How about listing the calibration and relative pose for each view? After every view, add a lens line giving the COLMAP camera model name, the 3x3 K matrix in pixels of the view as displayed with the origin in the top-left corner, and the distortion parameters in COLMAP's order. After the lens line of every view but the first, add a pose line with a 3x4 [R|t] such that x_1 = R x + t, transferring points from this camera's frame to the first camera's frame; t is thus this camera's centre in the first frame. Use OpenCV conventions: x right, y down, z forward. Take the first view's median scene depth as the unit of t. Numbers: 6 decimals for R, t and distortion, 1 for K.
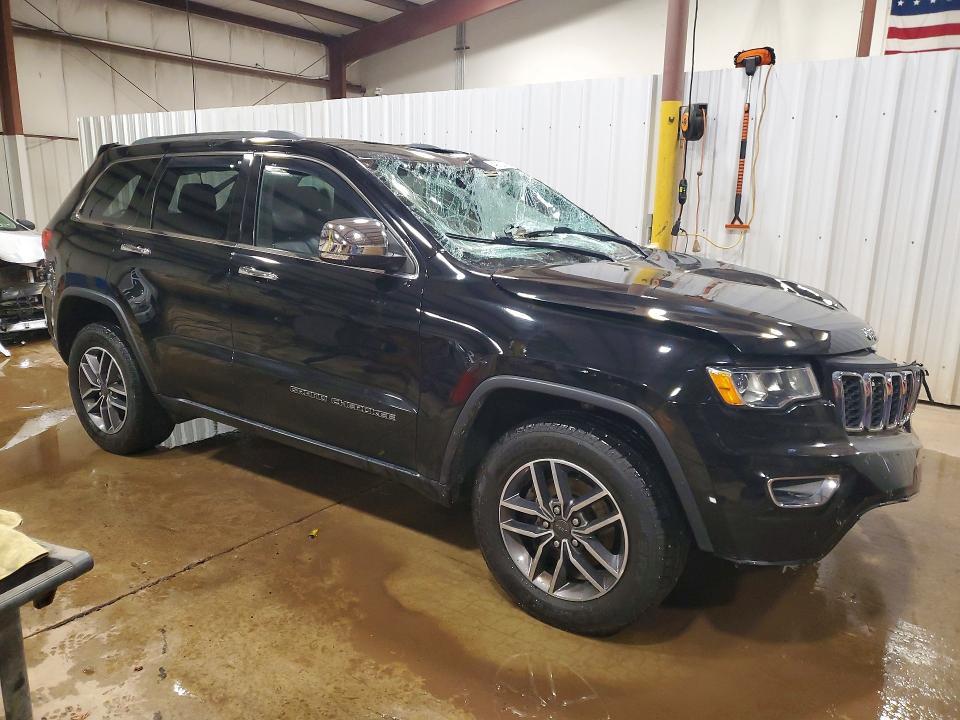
lens RADIAL K [[792.1, 0, 480.0], [0, 792.1, 360.0], [0, 0, 1]] dist [-0.006367, -0.008748]
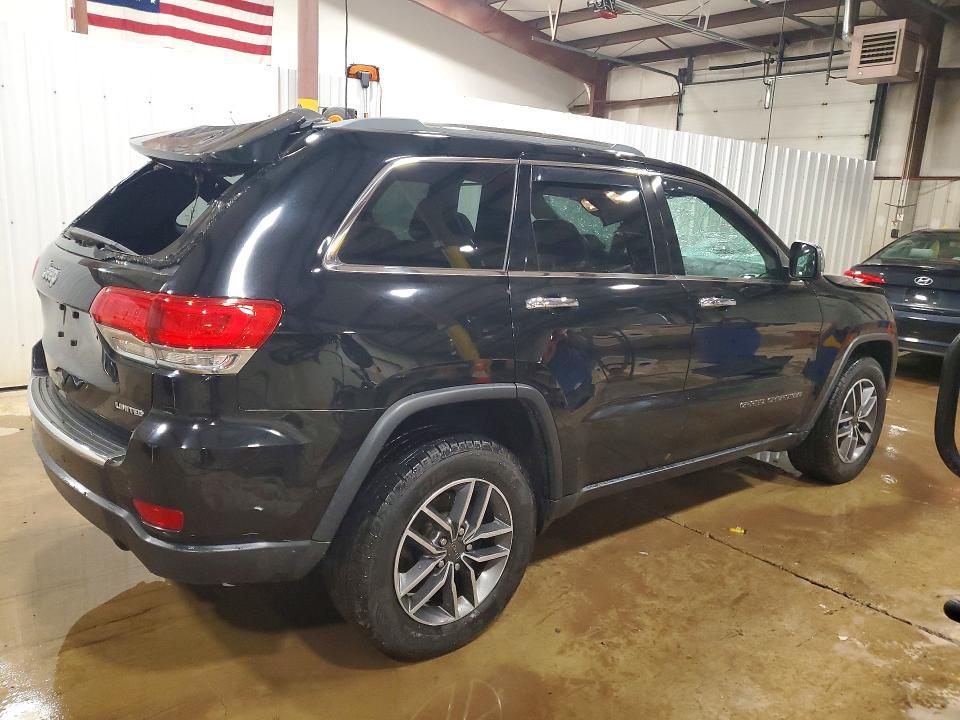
lens RADIAL K [[777.6, 0, 480.0], [0, 777.6, 360.0], [0, 0, 1]] dist [0.004101, 0.007659]
pose [[0.234007, -0.205355, 0.950300, -1.165949], [0.166856, 0.971419, 0.168831, -0.230784], [-0.957810, 0.119055, 0.261584, 0.950474]]
